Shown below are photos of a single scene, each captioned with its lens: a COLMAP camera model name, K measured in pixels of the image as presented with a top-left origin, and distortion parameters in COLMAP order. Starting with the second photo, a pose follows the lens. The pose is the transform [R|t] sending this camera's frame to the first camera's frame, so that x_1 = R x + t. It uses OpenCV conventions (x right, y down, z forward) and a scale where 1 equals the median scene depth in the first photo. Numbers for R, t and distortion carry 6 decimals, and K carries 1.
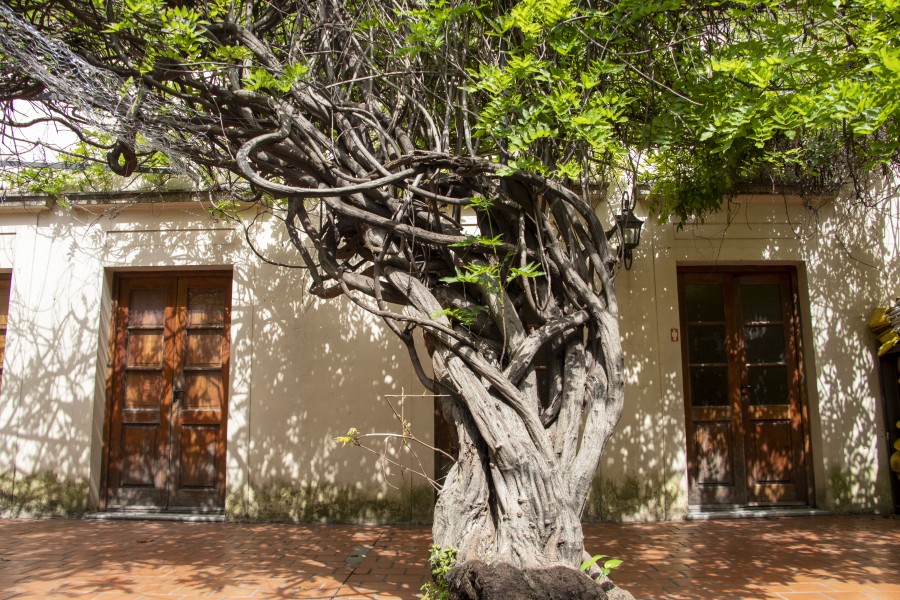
lens RADIAL K [[751.8, 0, 467.2], [0, 751.8, 297.1], [0, 0, 1]] dist [-0.179963, 0.173953]
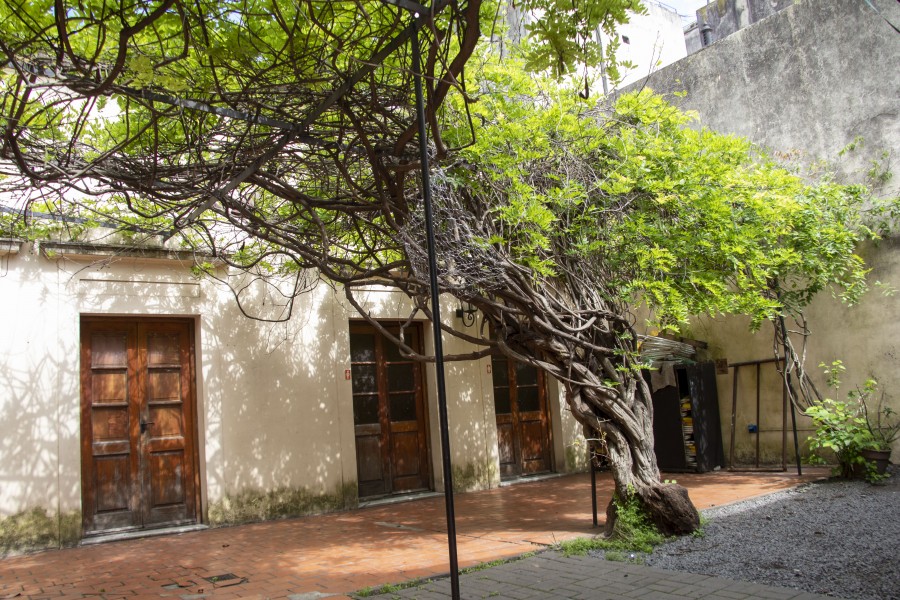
lens RADIAL K [[751.8, 0, 467.2], [0, 751.8, 297.1], [0, 0, 1]] dist [-0.179963, 0.173953]
pose [[0.789294, 0.040838, 0.612656, -0.720579], [-0.043915, 0.998985, -0.010013, -0.081144], [-0.612443, -0.019001, 0.790286, -0.202766]]
